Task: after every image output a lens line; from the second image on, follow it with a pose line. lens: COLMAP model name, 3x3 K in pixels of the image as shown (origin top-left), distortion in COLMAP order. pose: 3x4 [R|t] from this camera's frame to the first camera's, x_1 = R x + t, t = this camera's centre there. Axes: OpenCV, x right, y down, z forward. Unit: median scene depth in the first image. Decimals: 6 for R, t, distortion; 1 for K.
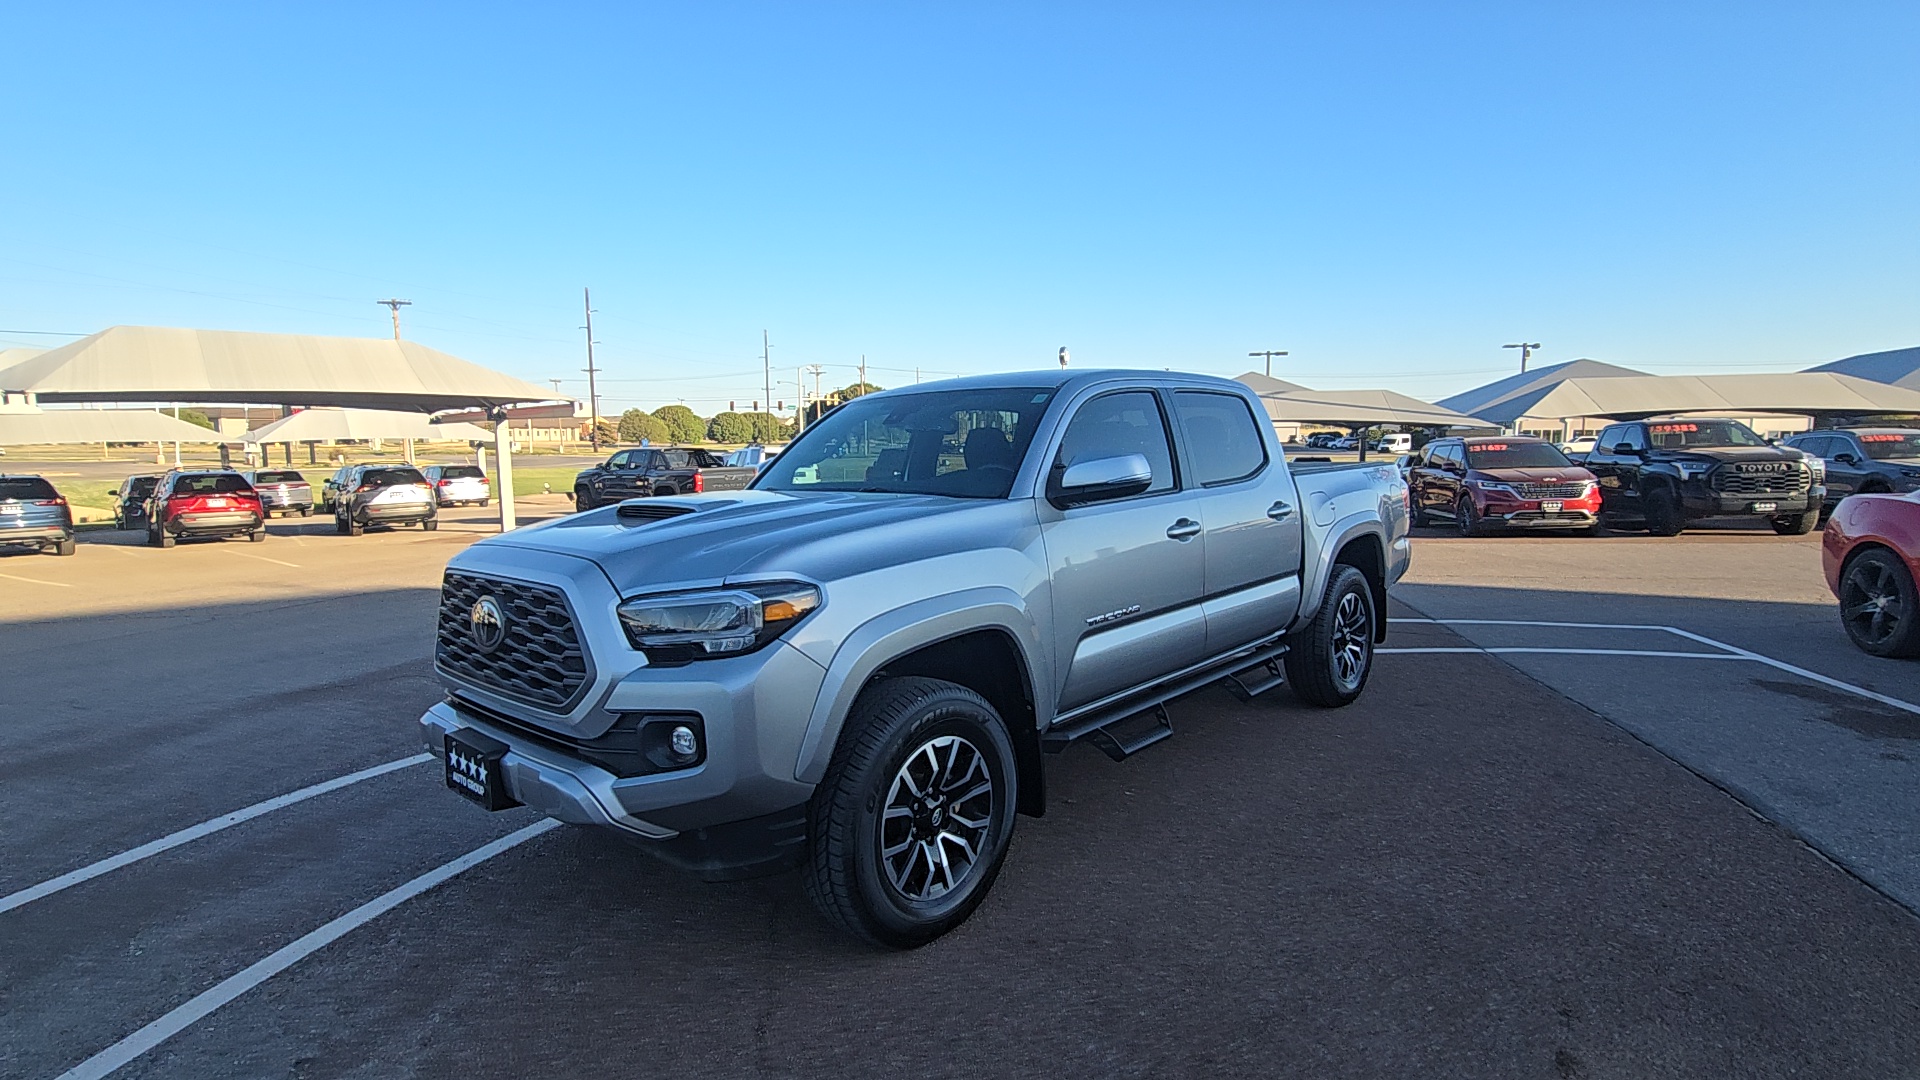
lens RADIAL K [[970.7, 0, 950.5], [0, 970.7, 542.5], [0, 0, 1]] dist [-0.006988, 0.003828]
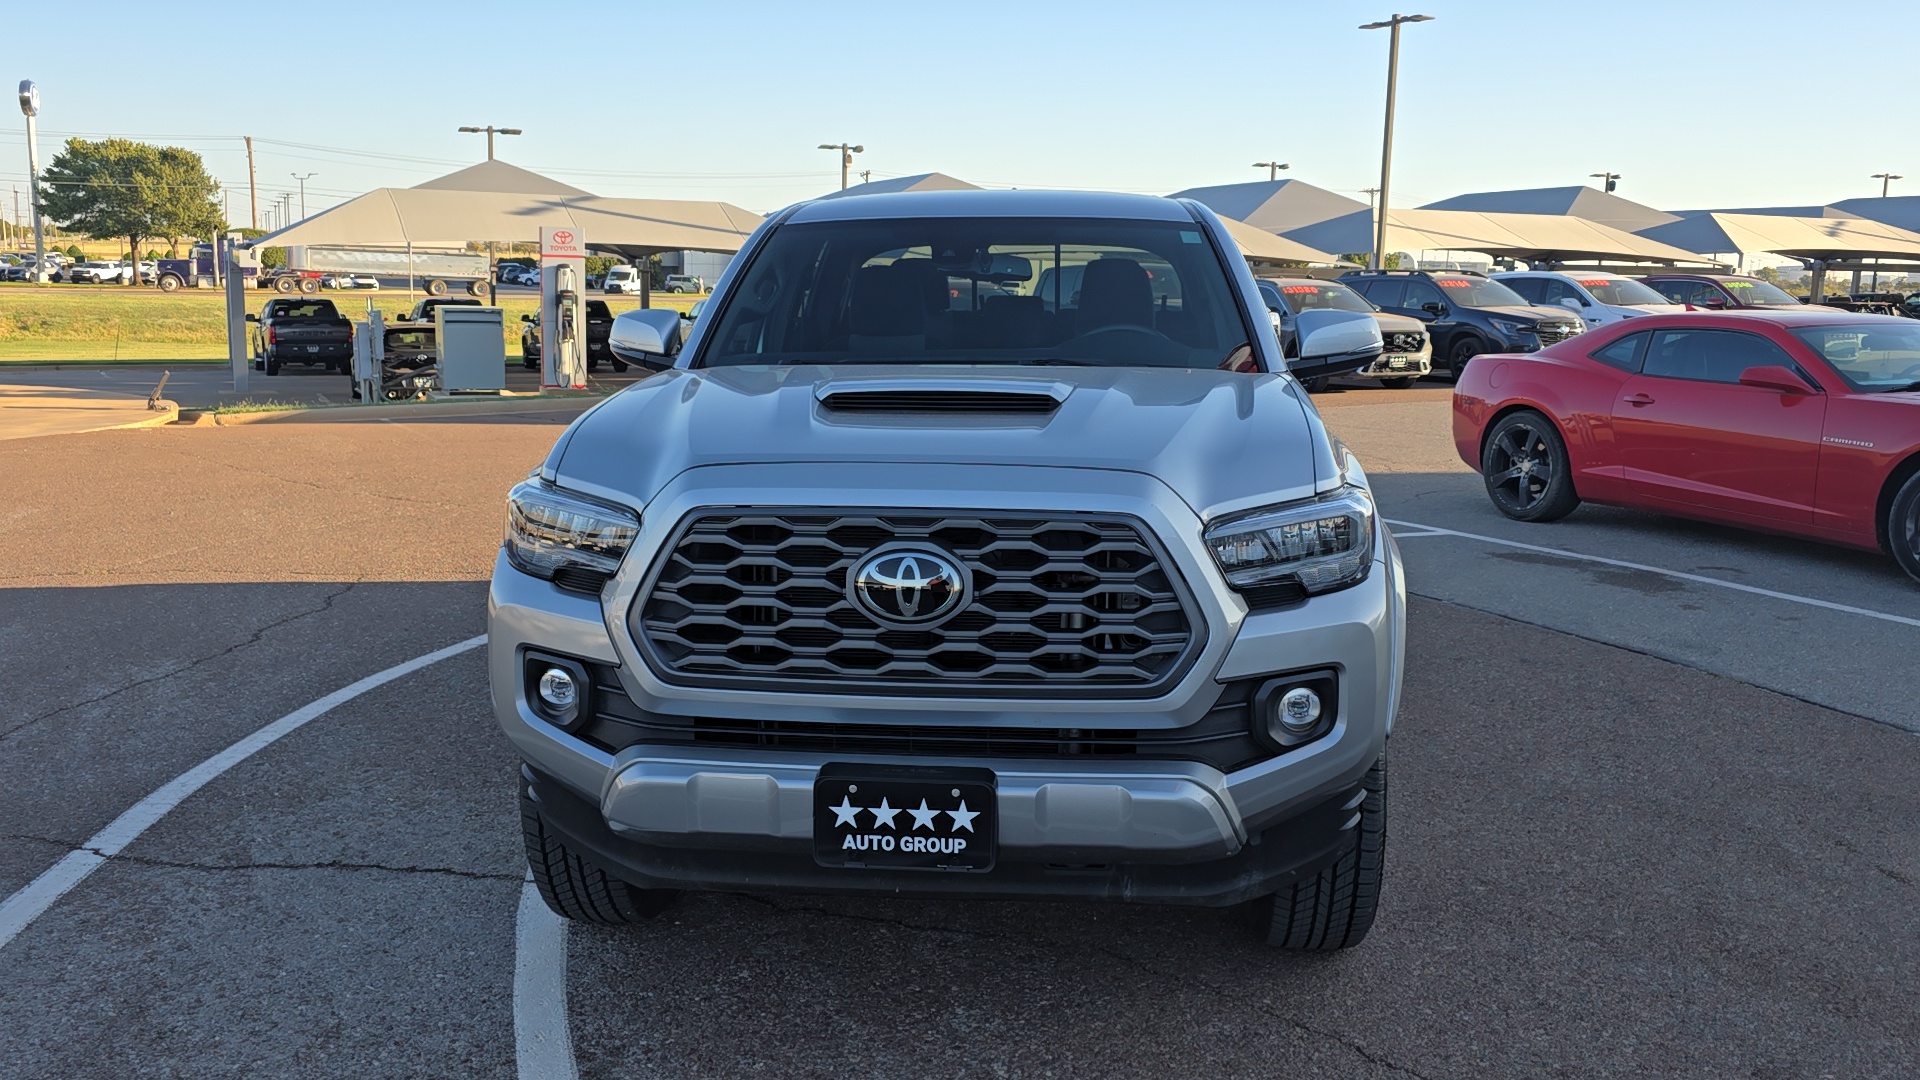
lens RADIAL K [[1597.1, 0, 950.8], [0, 1597.1, 540.7], [0, 0, 1]] dist [-0.000848, 0.014580]
pose [[0.794770, -0.076870, 0.602022, -0.635139], [0.038472, 0.996333, 0.076428, -0.012534], [-0.605689, -0.037581, 0.794813, 0.106464]]
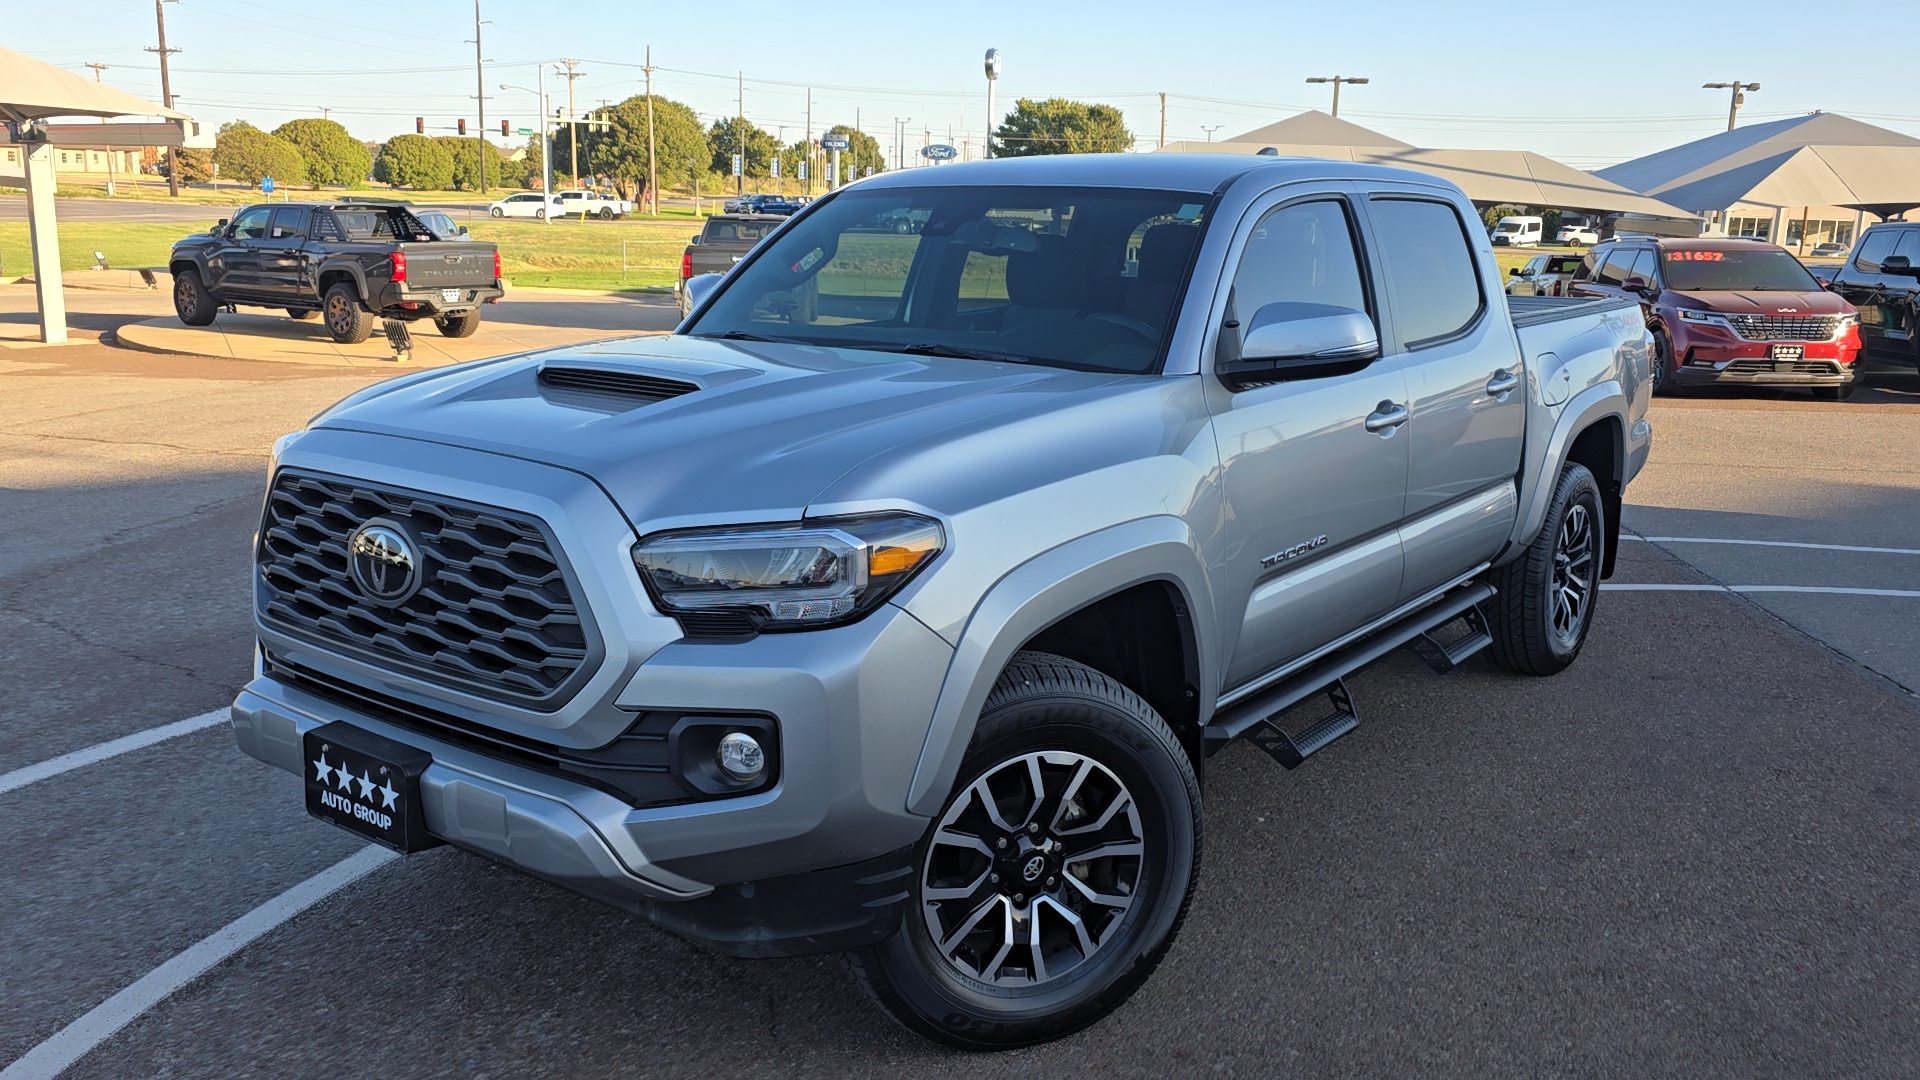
lens RADIAL K [[1597.1, 0, 945.7], [0, 1597.1, 535.9], [0, 0, 1]] dist [-0.000848, 0.014580]
pose [[0.994856, 0.016830, 0.099890, -0.130563], [-0.026978, 0.994507, 0.101132, -0.028413], [-0.097640, -0.103307, 0.989846, -0.035141]]
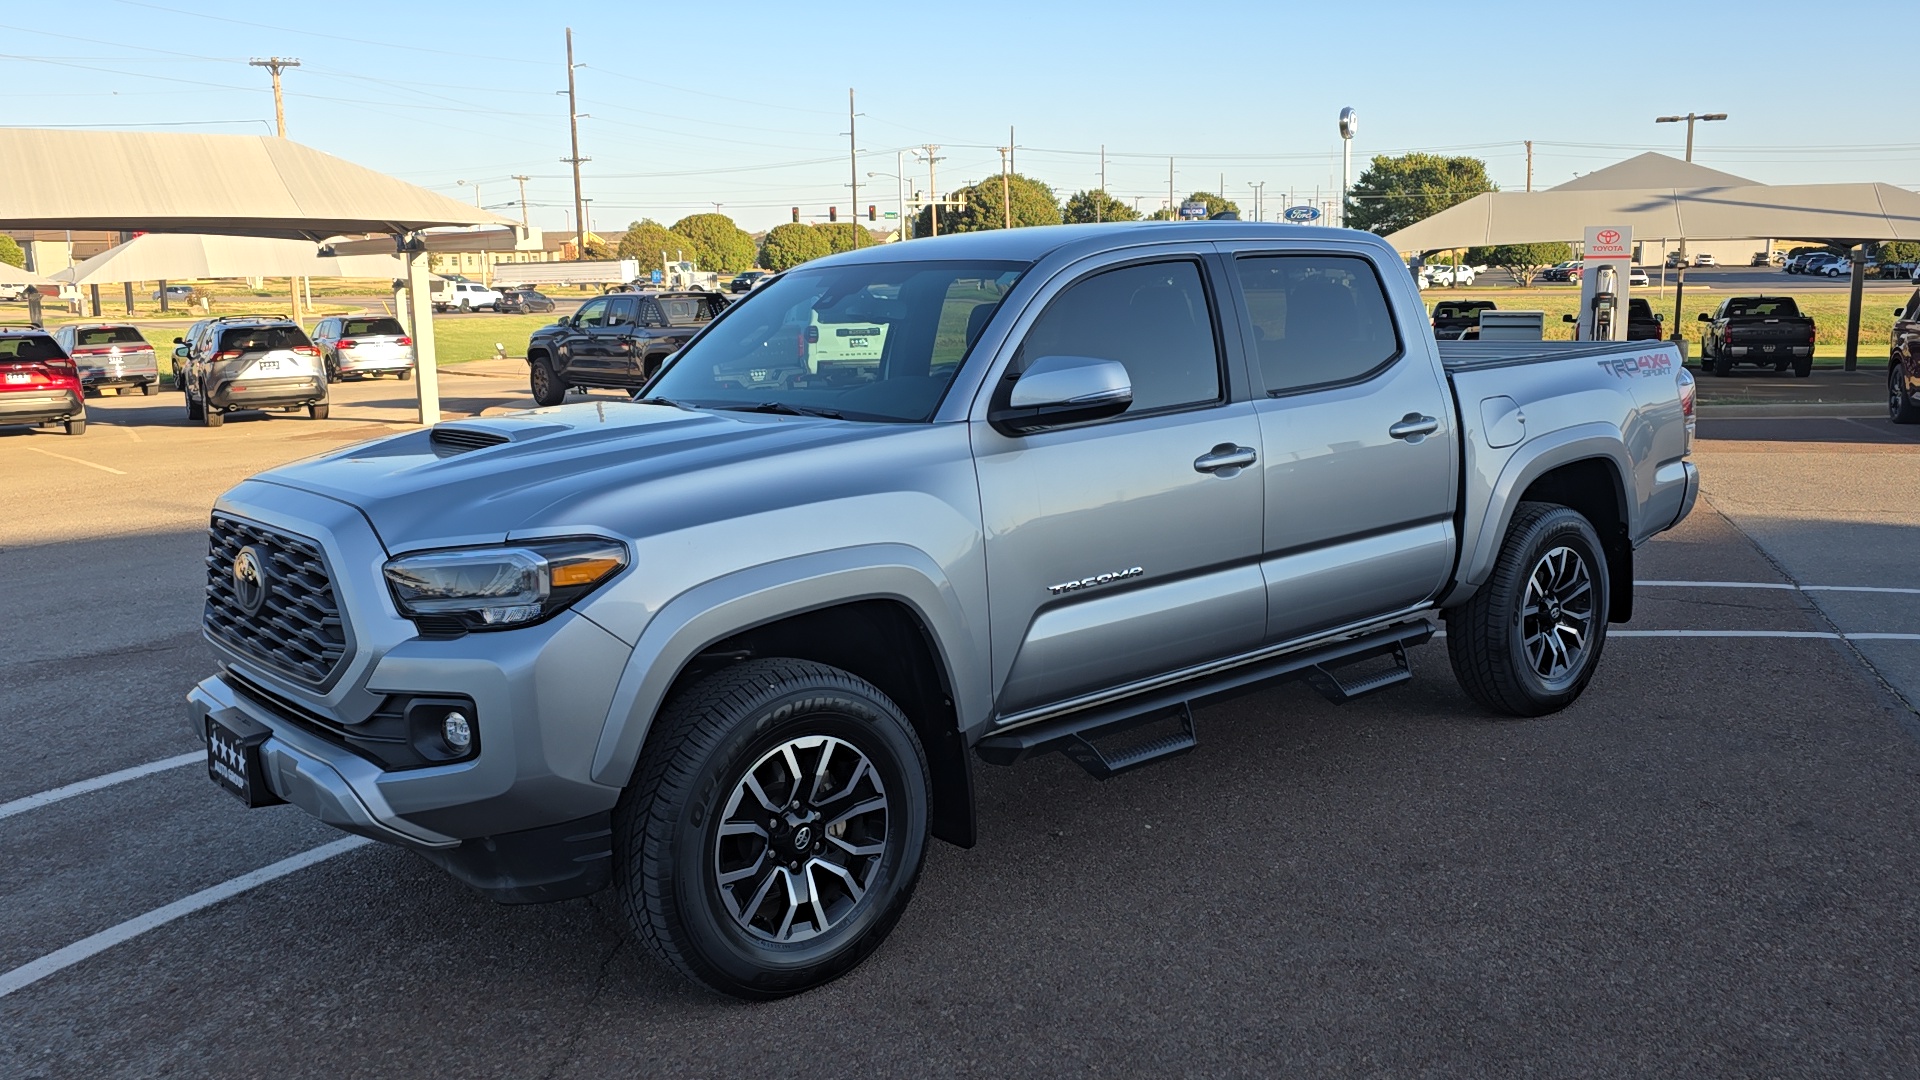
lens RADIAL K [[1597.1, 0, 951.2], [0, 1597.1, 541.6], [0, 0, 1]] dist [-0.000848, 0.014580]
pose [[0.991550, 0.014926, -0.128864, 0.162954], [-0.006389, 0.997772, 0.066409, -0.024115], [0.129568, -0.065025, 0.989436, -0.142284]]
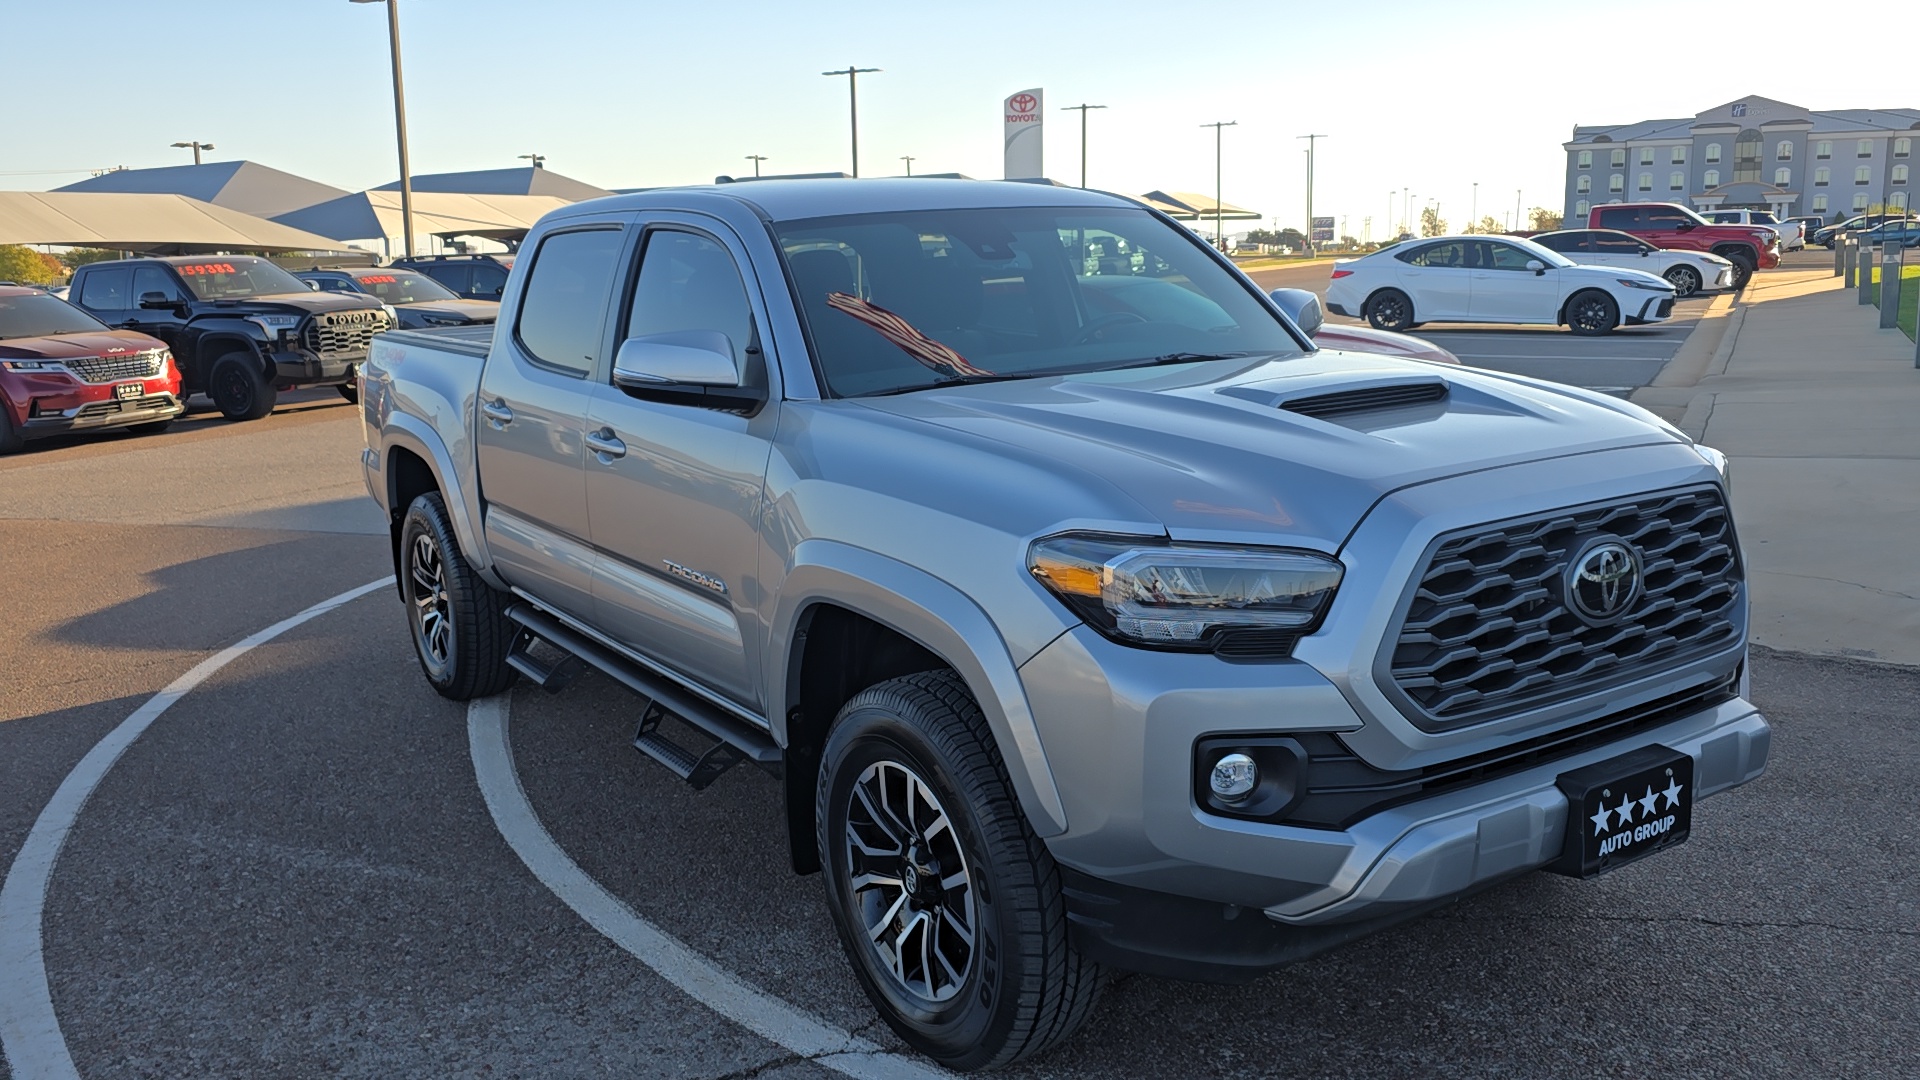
lens RADIAL K [[1597.1, 0, 955.4], [0, 1597.1, 543.3], [0, 0, 1]] dist [-0.000848, 0.014580]
pose [[0.240126, -0.170747, 0.955607, -0.915787], [0.122577, 0.981863, 0.144637, -0.080468], [-0.962972, 0.082405, 0.256701, 0.676119]]
